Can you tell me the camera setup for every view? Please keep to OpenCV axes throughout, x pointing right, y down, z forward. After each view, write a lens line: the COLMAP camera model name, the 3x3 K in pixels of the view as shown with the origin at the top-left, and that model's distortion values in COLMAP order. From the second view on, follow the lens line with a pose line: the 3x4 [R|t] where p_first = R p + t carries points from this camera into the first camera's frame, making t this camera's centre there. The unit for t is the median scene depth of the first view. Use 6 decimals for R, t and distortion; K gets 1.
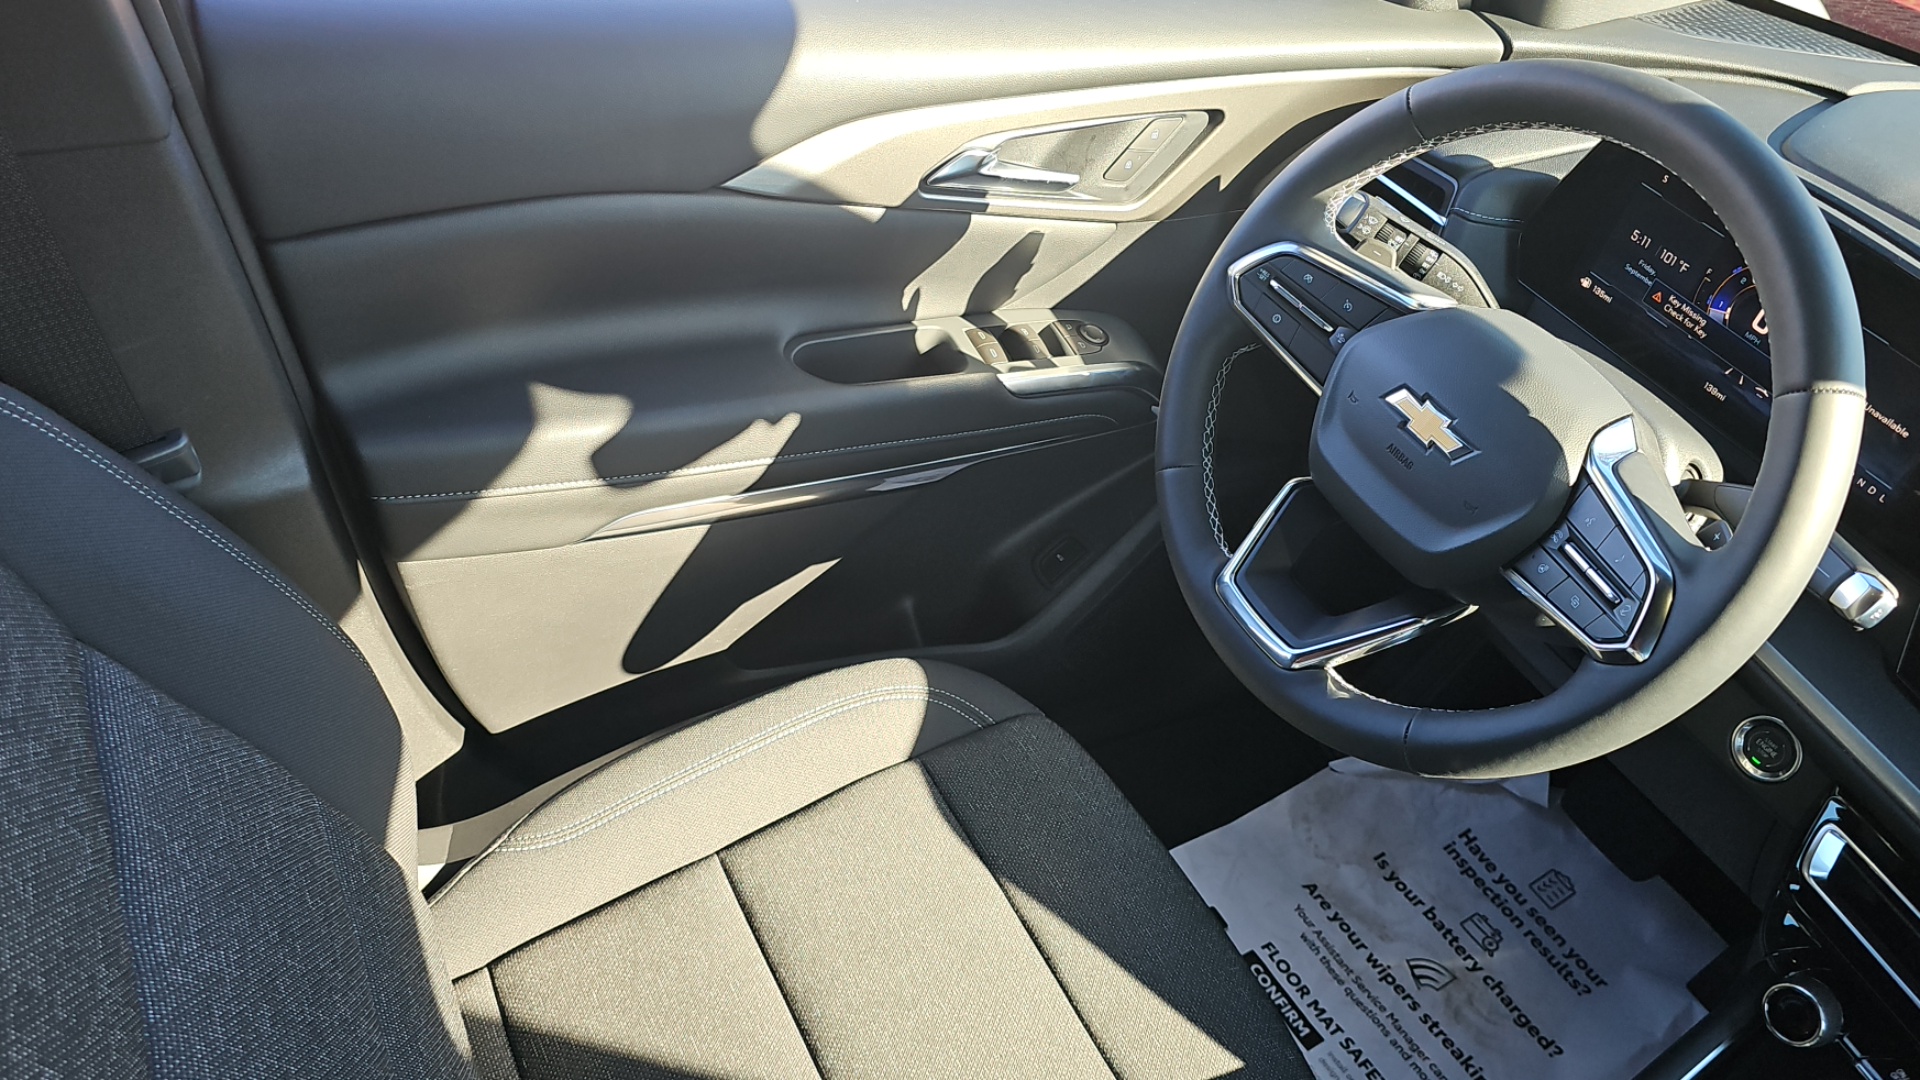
lens RADIAL K [[1401.9, 0, 976.4], [0, 1401.9, 543.2], [0, 0, 1]] dist [0.041660, -0.070639]
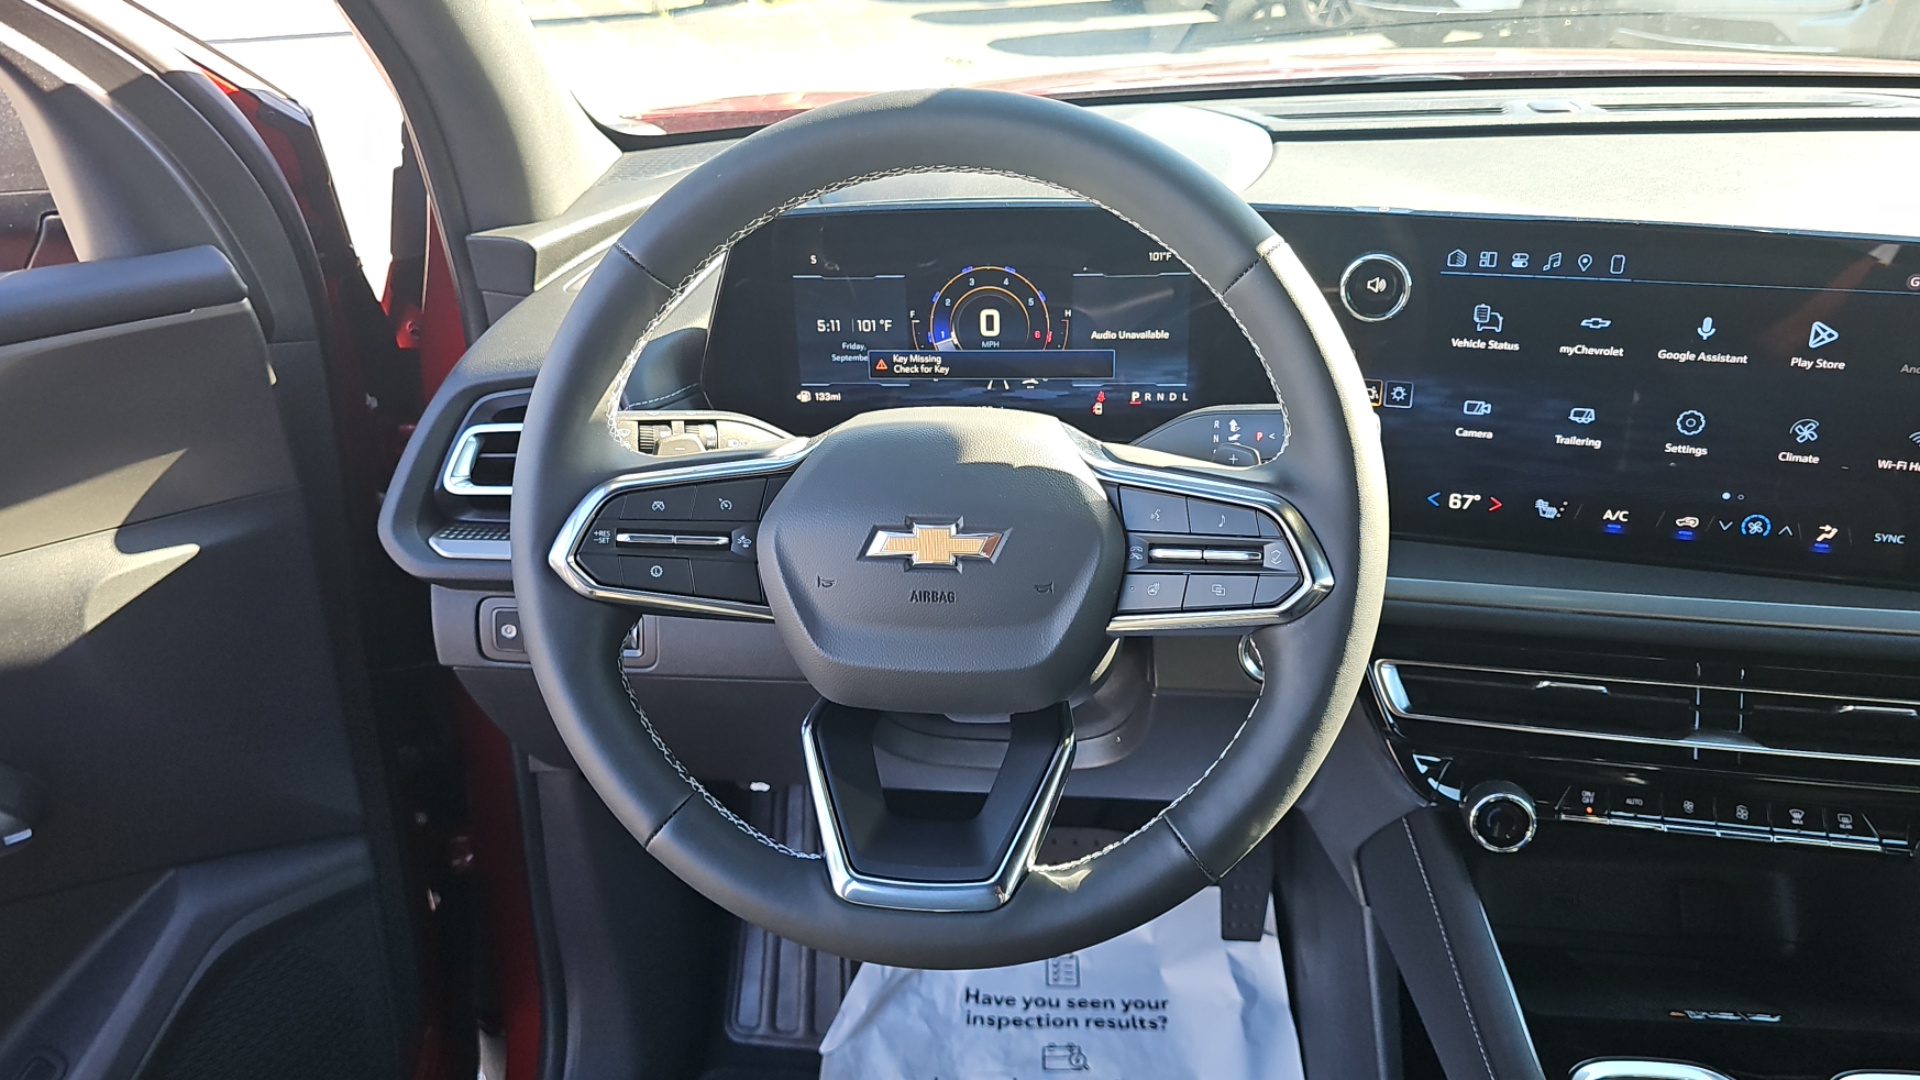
lens RADIAL K [[1401.9, 0, 976.4], [0, 1401.9, 543.2], [0, 0, 1]] dist [0.041660, -0.070639]
pose [[0.557737, -0.510716, 0.654292, -0.153931], [0.645890, 0.762142, 0.044325, -0.086132], [-0.521301, 0.397879, 0.754942, 0.314050]]
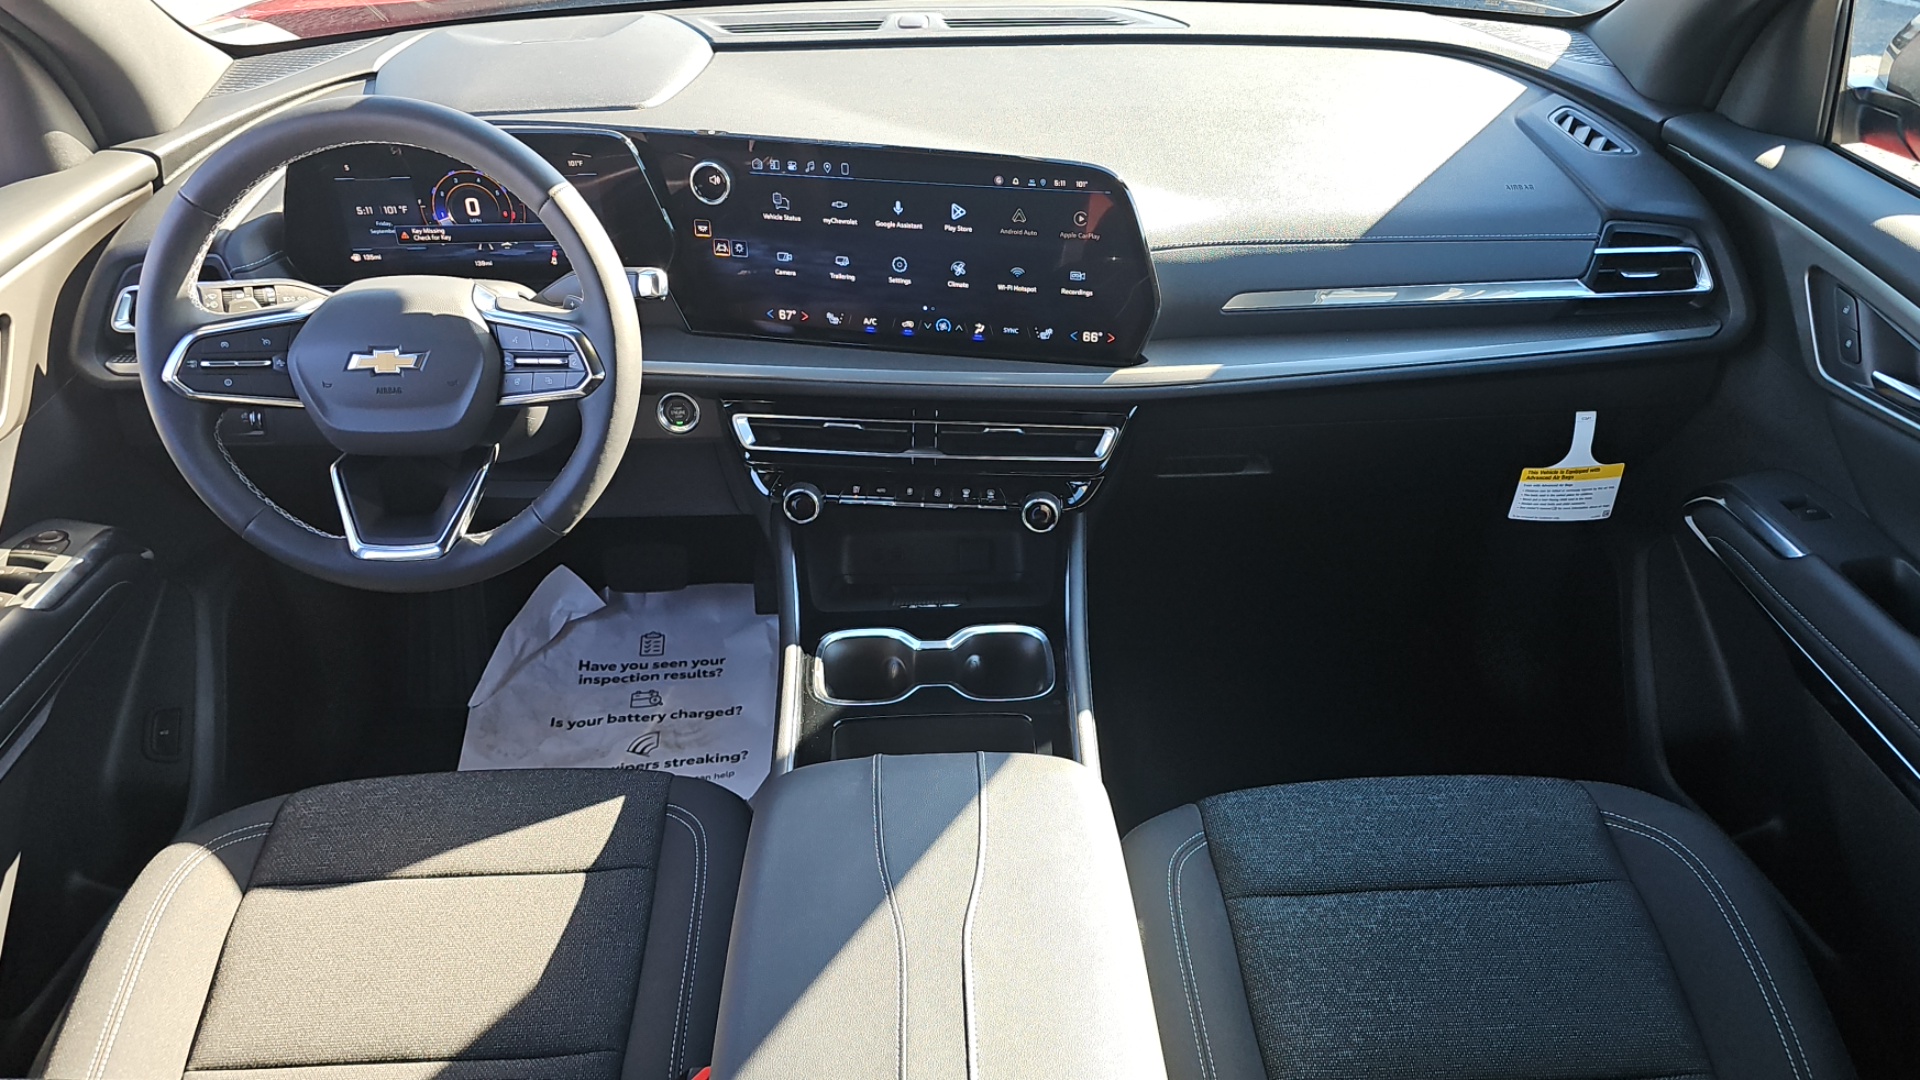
lens RADIAL K [[1376.3, 0, 957.5], [0, 1376.3, 555.9], [0, 0, 1]] dist [0.084330, -0.130242]
pose [[0.449052, -0.646112, 0.617165, -0.350554], [0.663105, 0.703941, 0.254480, 0.066650], [-0.598870, 0.294970, 0.744545, -0.294092]]
